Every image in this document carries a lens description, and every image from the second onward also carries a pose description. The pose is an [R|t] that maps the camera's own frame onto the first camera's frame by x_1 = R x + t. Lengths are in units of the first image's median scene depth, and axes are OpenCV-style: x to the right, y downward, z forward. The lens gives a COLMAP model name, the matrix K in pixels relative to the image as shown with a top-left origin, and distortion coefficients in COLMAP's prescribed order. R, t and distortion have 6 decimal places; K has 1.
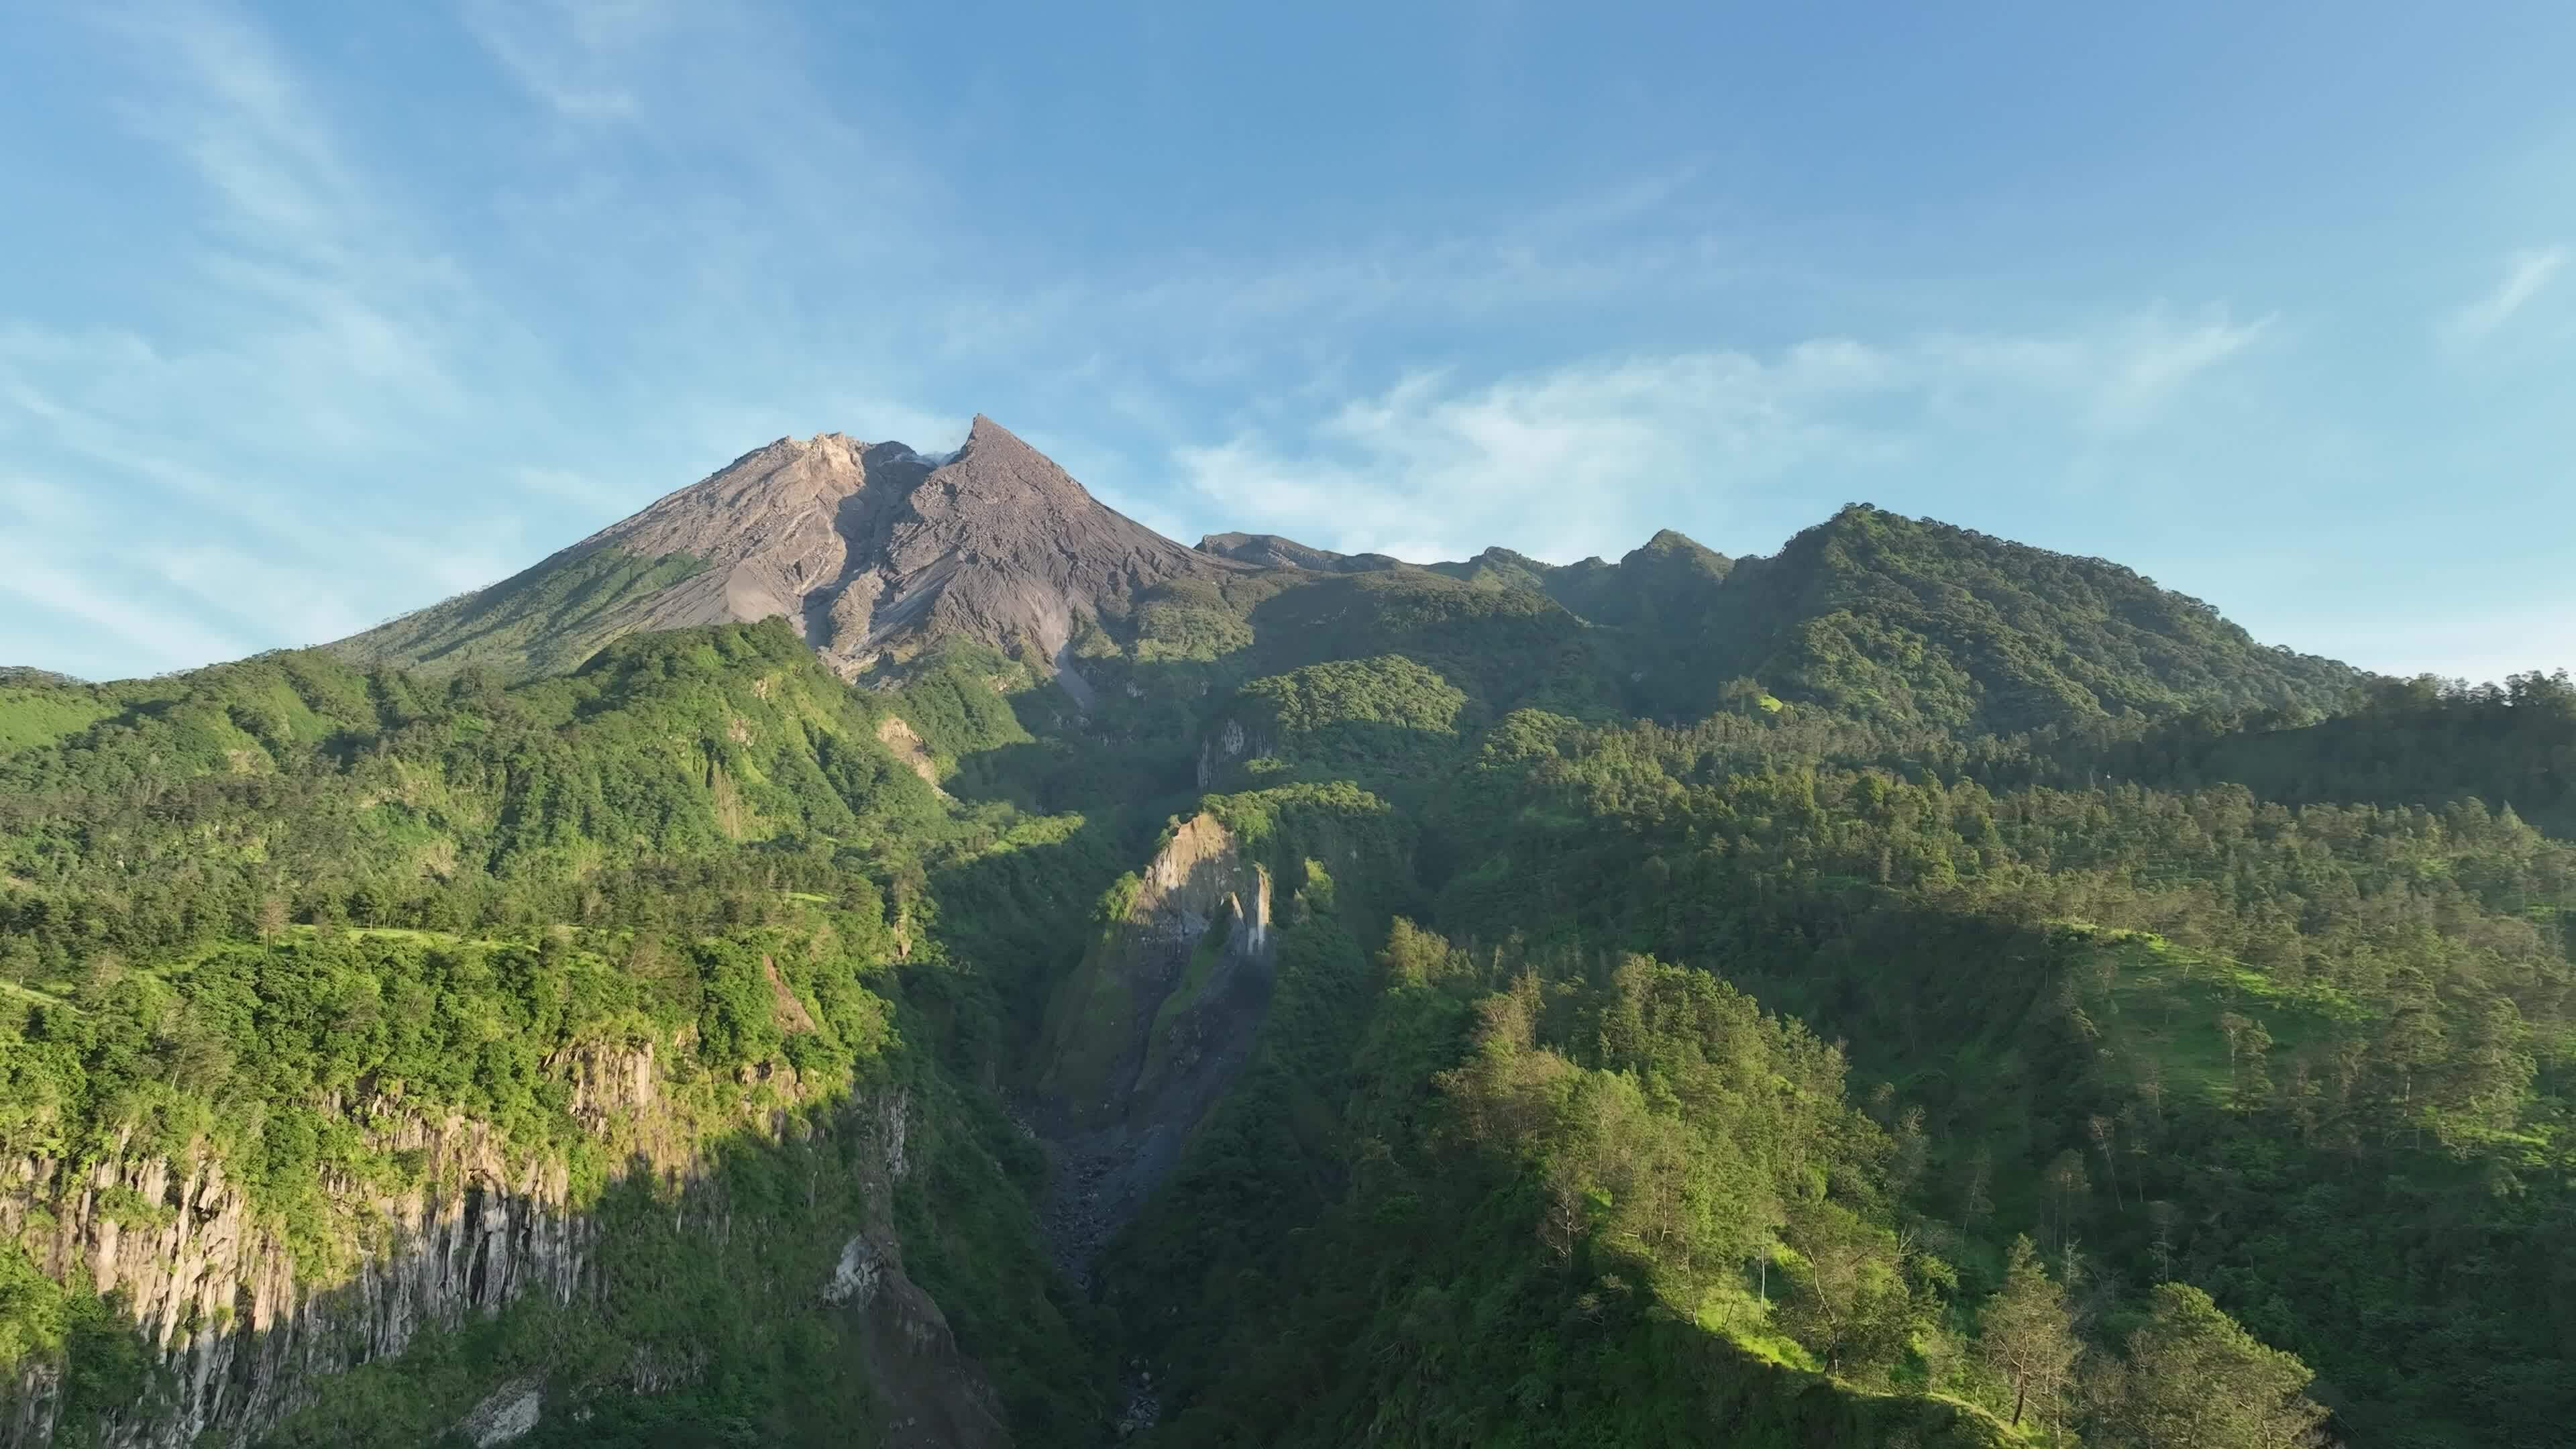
lens RADIAL K [[1822.2, 0, 1283.8], [0, 1822.2, 723.7], [0, 0, 1]] dist [0.007805, 0.002463]
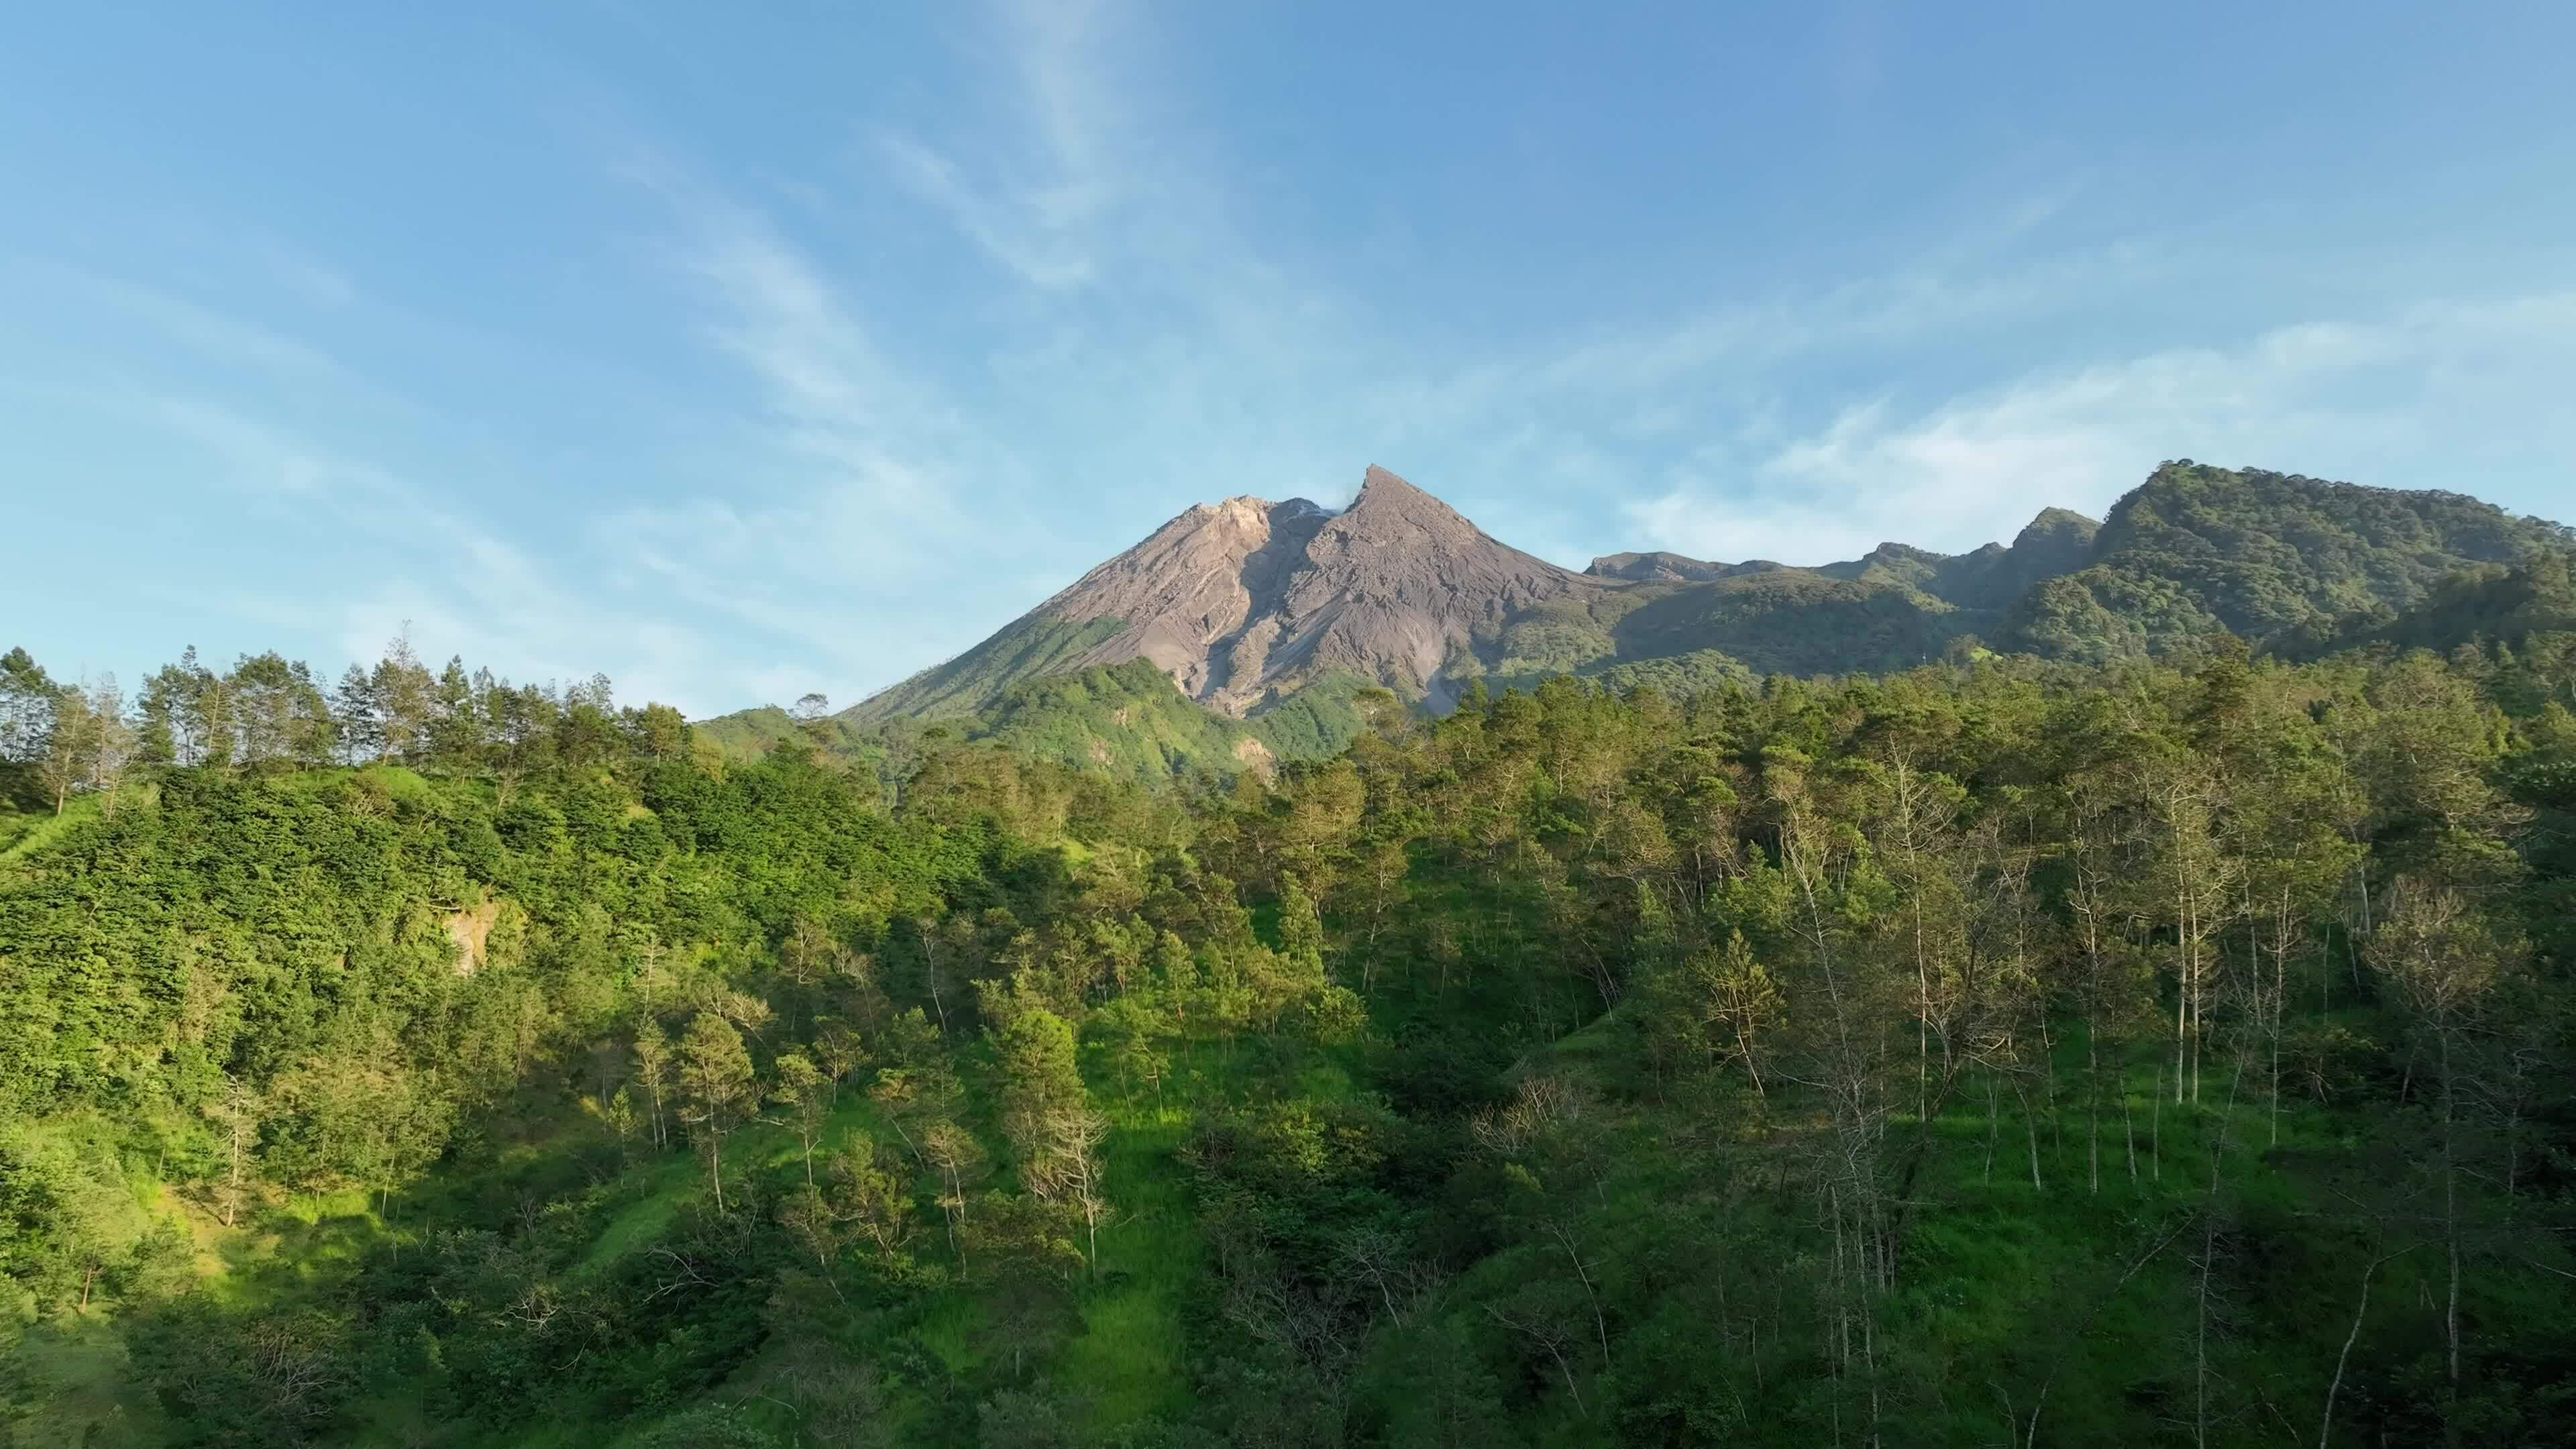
lens RADIAL K [[1822.2, 0, 1283.8], [0, 1822.2, 723.7], [0, 0, 1]] dist [0.007805, 0.002463]
pose [[0.964267, -0.068992, -0.255793, 0.099772], [0.063164, 0.997524, -0.030937, 0.024633], [0.257294, 0.013674, 0.966237, -0.093011]]
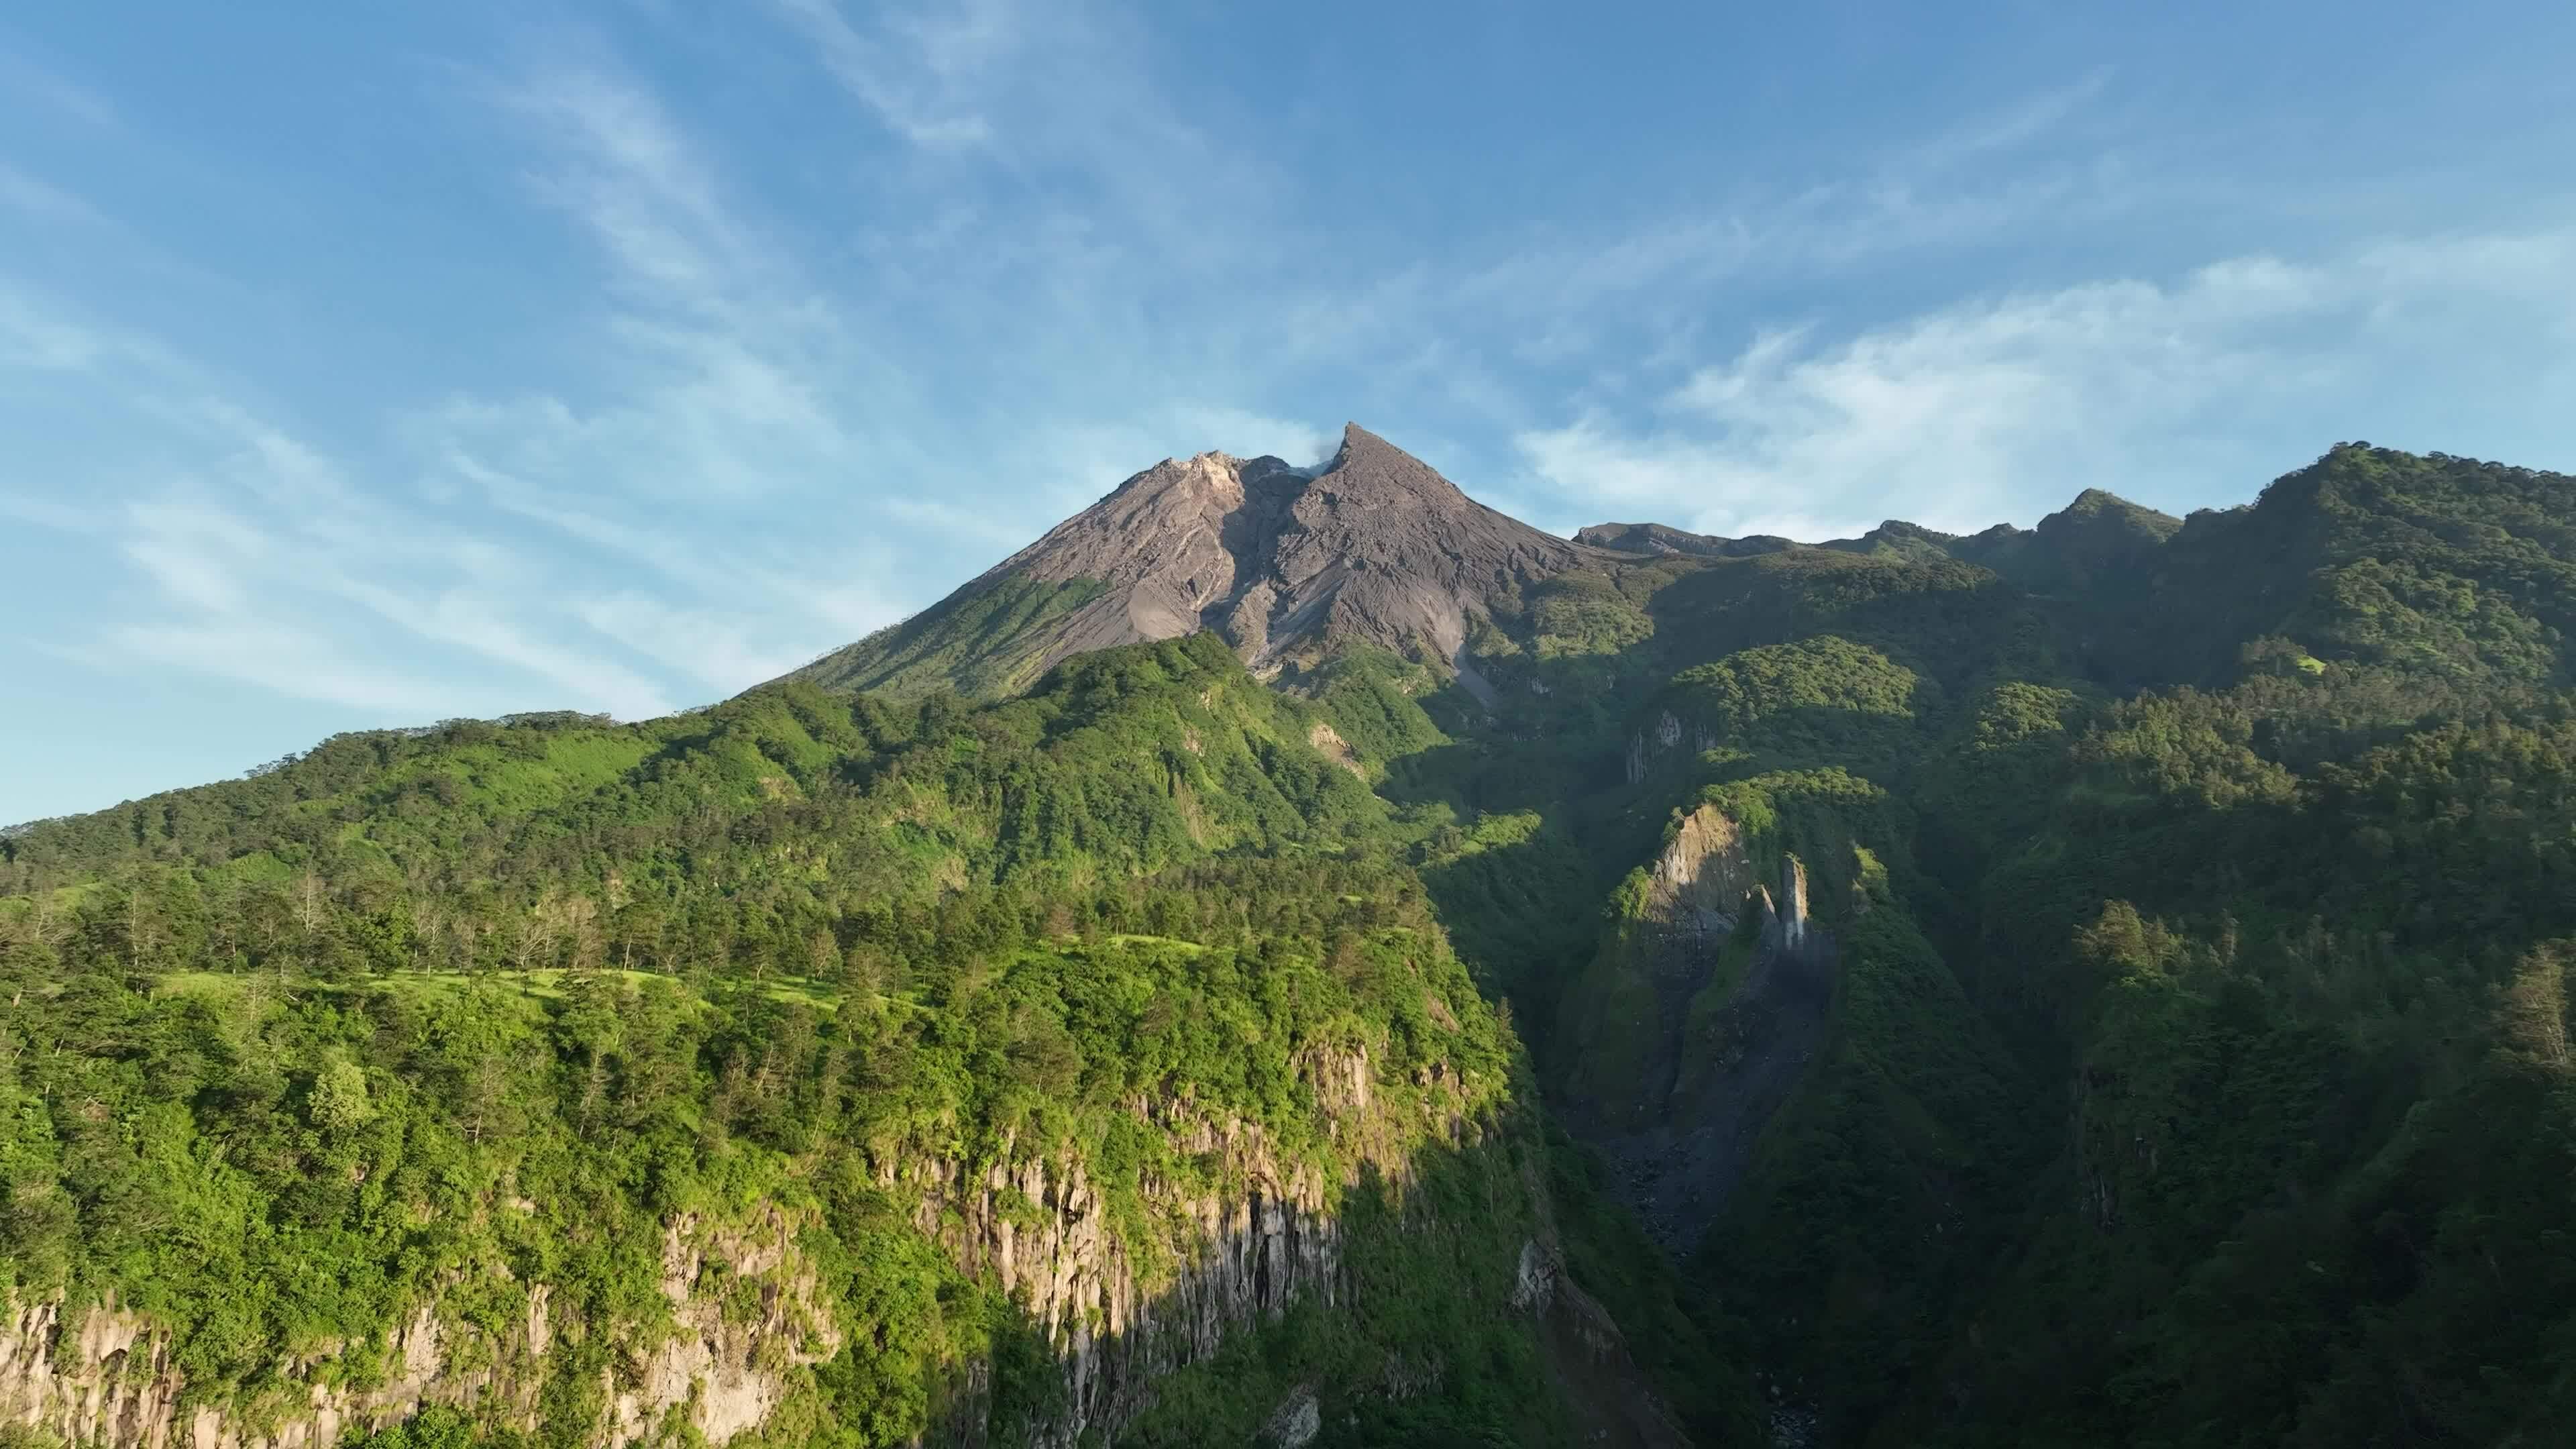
lens RADIAL K [[1822.2, 0, 1283.8], [0, 1822.2, 723.7], [0, 0, 1]] dist [0.007805, 0.002463]
pose [[0.981148, -0.044124, -0.188156, -0.045595], [0.043897, 0.999022, -0.005374, 0.000957], [0.188209, -0.002987, 0.982125, 0.004745]]
